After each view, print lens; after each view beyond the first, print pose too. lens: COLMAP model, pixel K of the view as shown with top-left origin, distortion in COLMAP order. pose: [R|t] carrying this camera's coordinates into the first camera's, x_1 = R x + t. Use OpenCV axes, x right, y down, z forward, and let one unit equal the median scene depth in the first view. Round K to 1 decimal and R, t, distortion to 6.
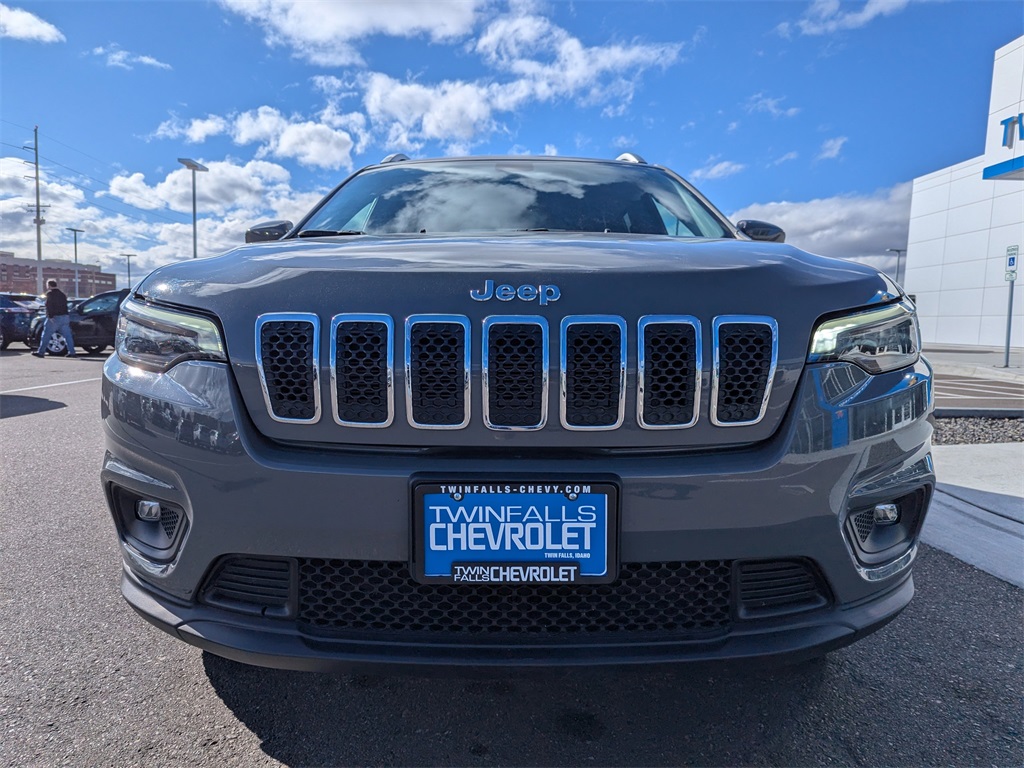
lens RADIAL K [[729.0, 0, 505.2], [0, 729.0, 382.8], [0, 0, 1]] dist [0.052906, -0.037059]
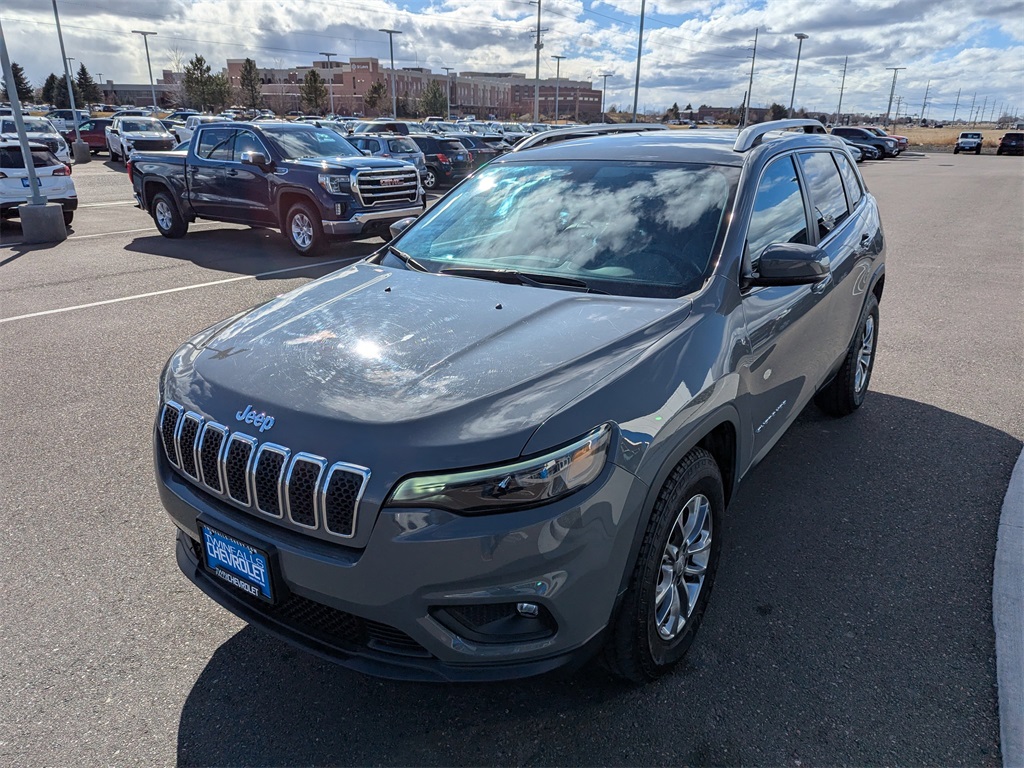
lens RADIAL K [[729.0, 0, 512.0], [0, 729.0, 384.7], [0, 0, 1]] dist [0.052906, -0.037059]
pose [[0.823608, 0.169831, -0.541135, 0.879628], [-0.030771, 0.966090, 0.256366, -0.410410], [0.566324, -0.194494, 0.800905, 0.031373]]
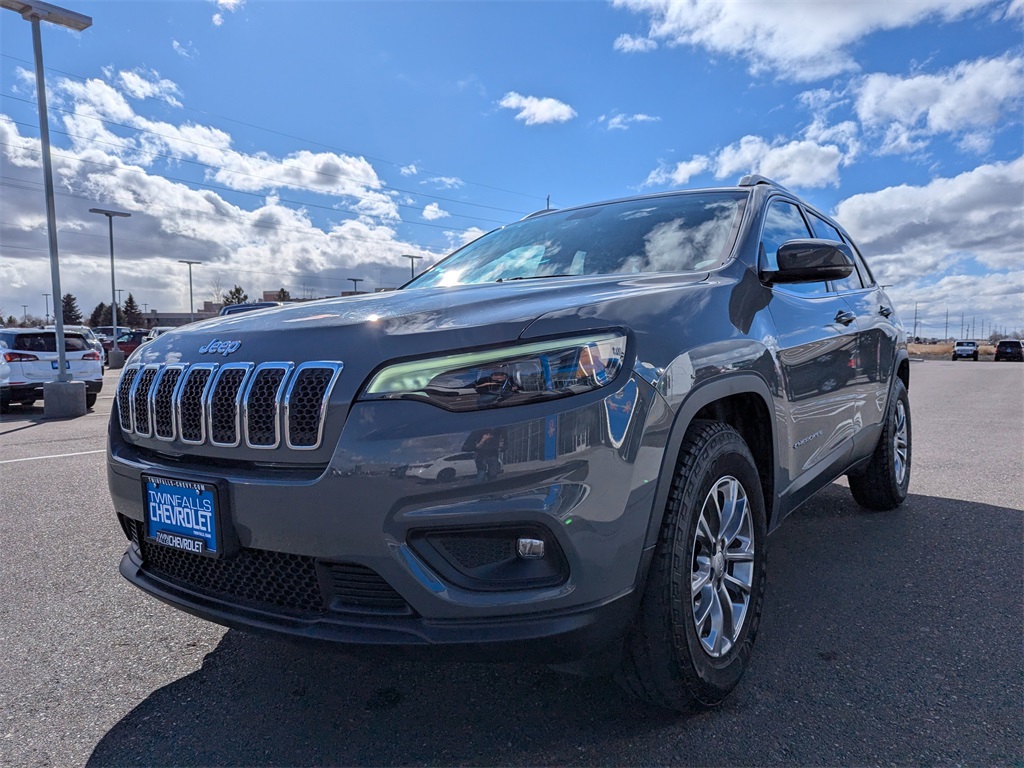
lens RADIAL K [[729.0, 0, 512.7], [0, 729.0, 401.8], [0, 0, 1]] dist [0.052906, -0.037059]
pose [[0.813607, 0.014594, -0.581232, 0.852822], [-0.021548, 0.999755, -0.005060, -0.014275], [0.581016, 0.016641, 0.813722, 0.120039]]
